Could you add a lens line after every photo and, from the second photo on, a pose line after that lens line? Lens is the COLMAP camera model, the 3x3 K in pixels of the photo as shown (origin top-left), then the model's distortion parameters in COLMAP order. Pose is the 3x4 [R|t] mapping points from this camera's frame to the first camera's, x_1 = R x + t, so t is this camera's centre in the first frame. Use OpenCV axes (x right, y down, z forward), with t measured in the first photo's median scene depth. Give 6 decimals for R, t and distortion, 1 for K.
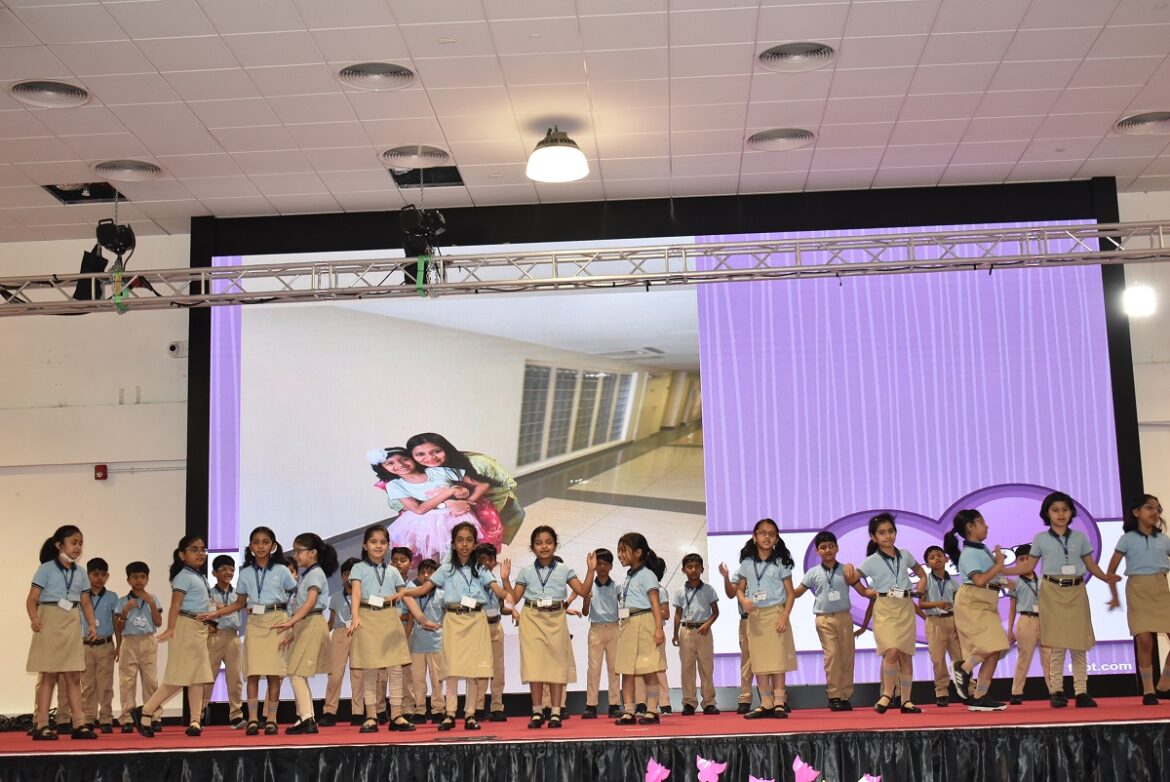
lens RADIAL K [[1736.3, 0, 585.0], [0, 1736.3, 391.0], [0, 0, 1]] dist [0.020436, 0.013944]
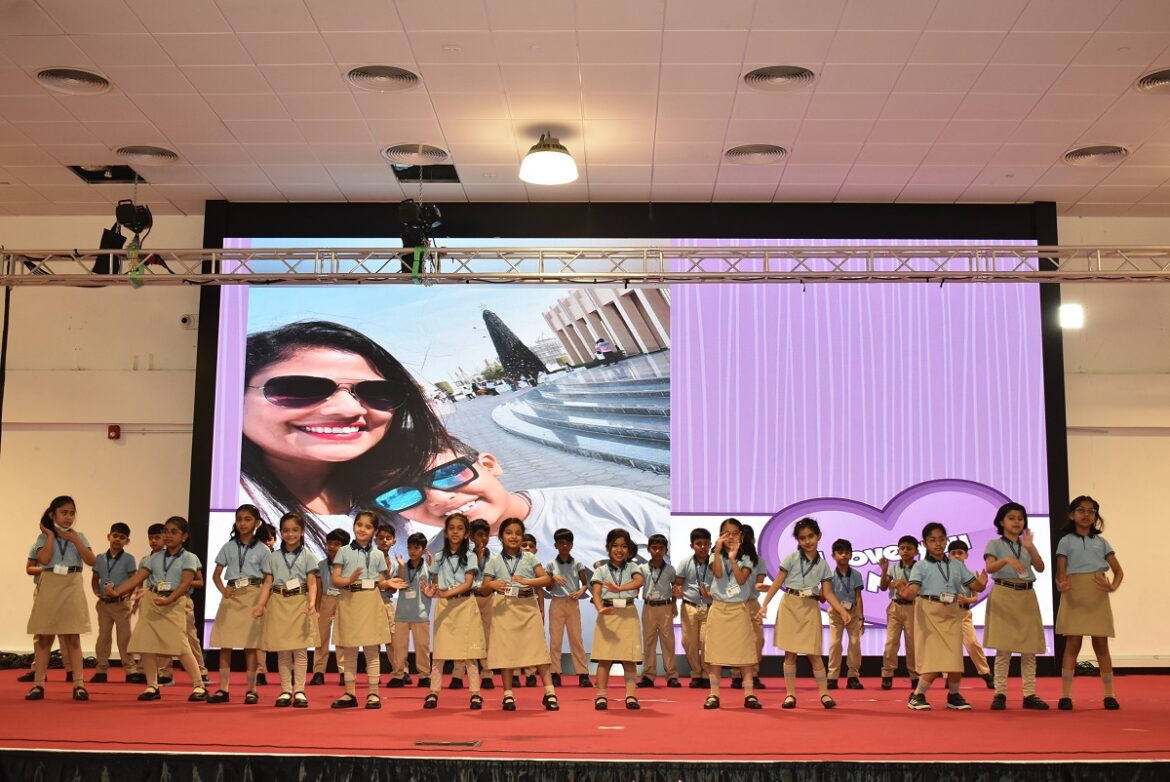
lens RADIAL K [[1454.8, 0, 585.0], [0, 1454.8, 391.0], [0, 0, 1]] dist [-0.010218, -0.003900]
pose [[0.998769, 0.041341, 0.027416, -0.011548], [-0.042149, 0.998673, 0.029588, -0.019364], [-0.026156, -0.030707, 0.999186, 0.092450]]
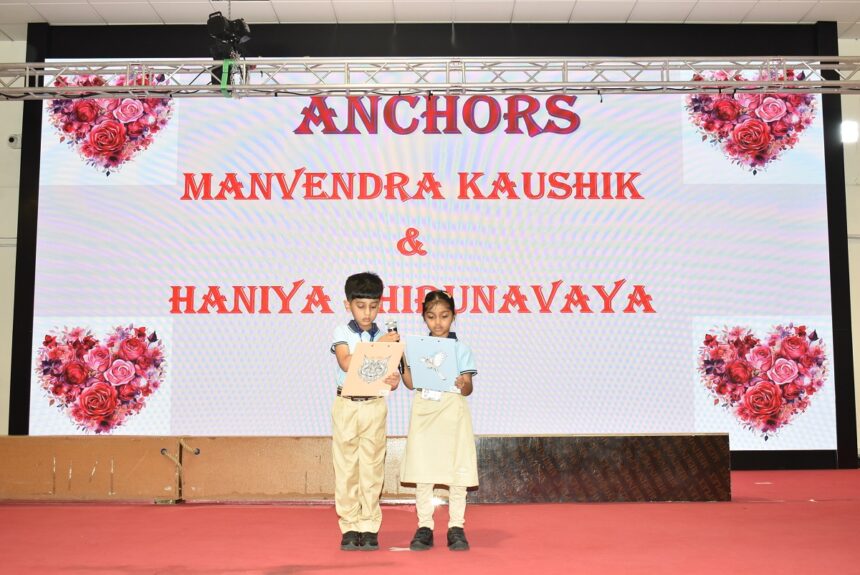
lens RADIAL K [[1102.9, 0, 430.0], [0, 1102.9, 287.5], [0, 0, 1]] dist [-0.020213, -0.026703]
pose [[0.998062, 0.034627, 0.051695, 0.003771], [-0.037671, 0.997540, 0.059113, 0.020532], [-0.049520, -0.060946, 0.996912, 0.283203]]
